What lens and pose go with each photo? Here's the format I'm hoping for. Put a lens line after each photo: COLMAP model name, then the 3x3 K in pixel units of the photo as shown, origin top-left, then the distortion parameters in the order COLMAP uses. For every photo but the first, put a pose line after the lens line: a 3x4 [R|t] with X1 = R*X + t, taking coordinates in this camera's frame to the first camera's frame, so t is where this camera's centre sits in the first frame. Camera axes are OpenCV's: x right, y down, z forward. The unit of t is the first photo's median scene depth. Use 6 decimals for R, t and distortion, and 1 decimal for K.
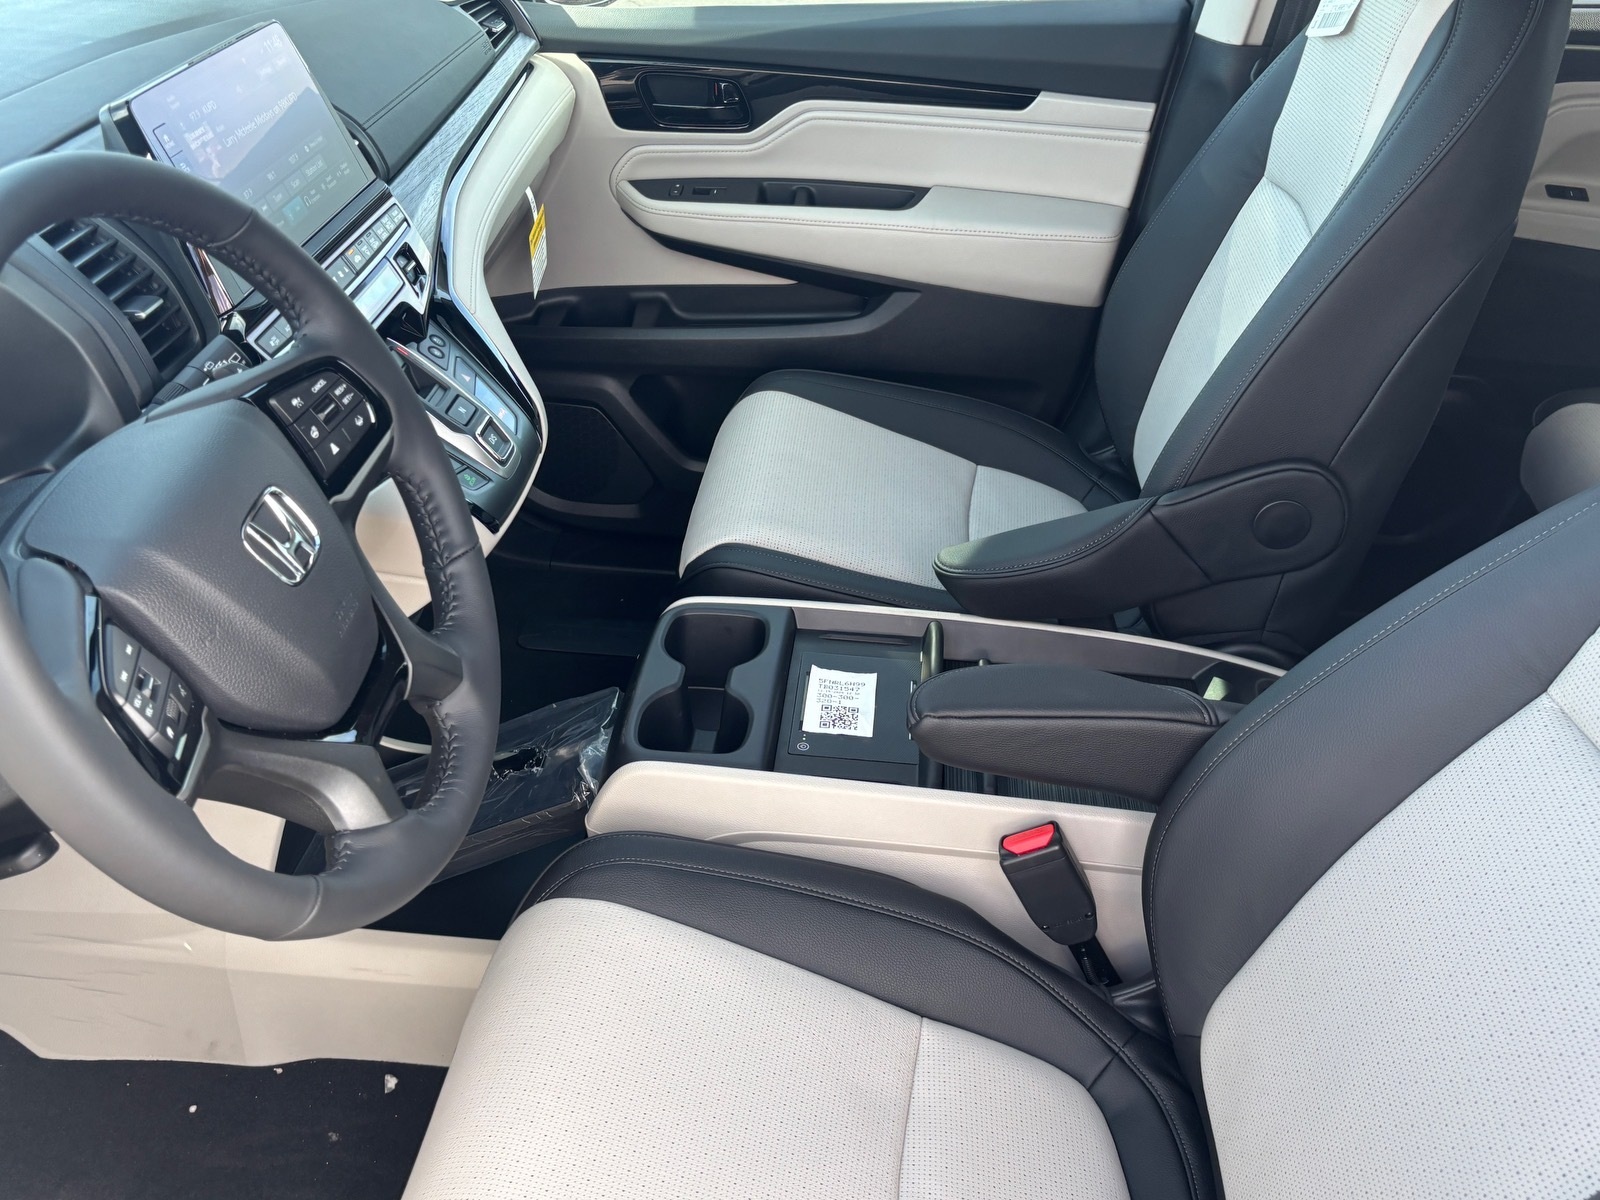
lens RADIAL K [[1510.8, 0, 800.0], [0, 1510.8, 600.0], [0, 0, 1]] dist [0.140721, -0.357384]
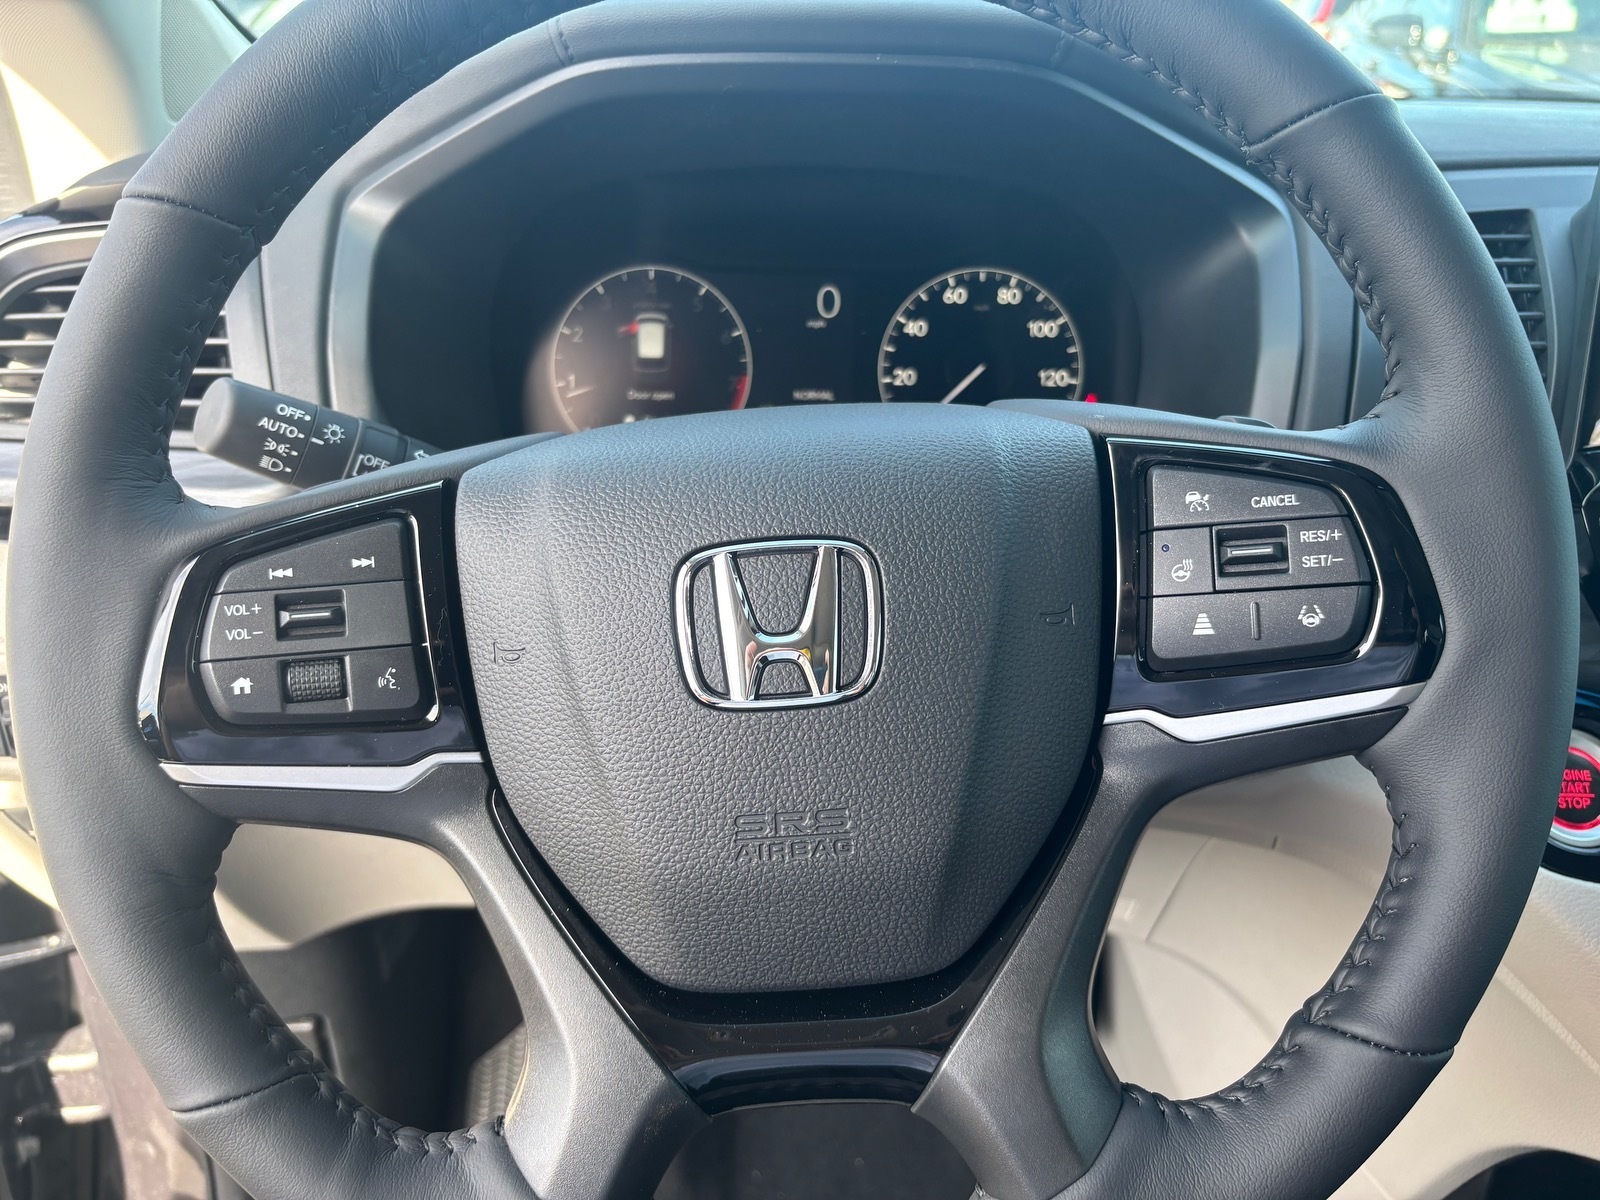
lens RADIAL K [[1267.9, 0, 800.0], [0, 1267.9, 600.0], [0, 0, 1]] dist [-0.000074, -0.000706]
pose [[0.069215, 0.396027, -0.915626, 0.019394], [-0.535329, 0.789232, 0.300892, -0.104535], [0.841803, 0.469335, 0.266631, 0.537322]]
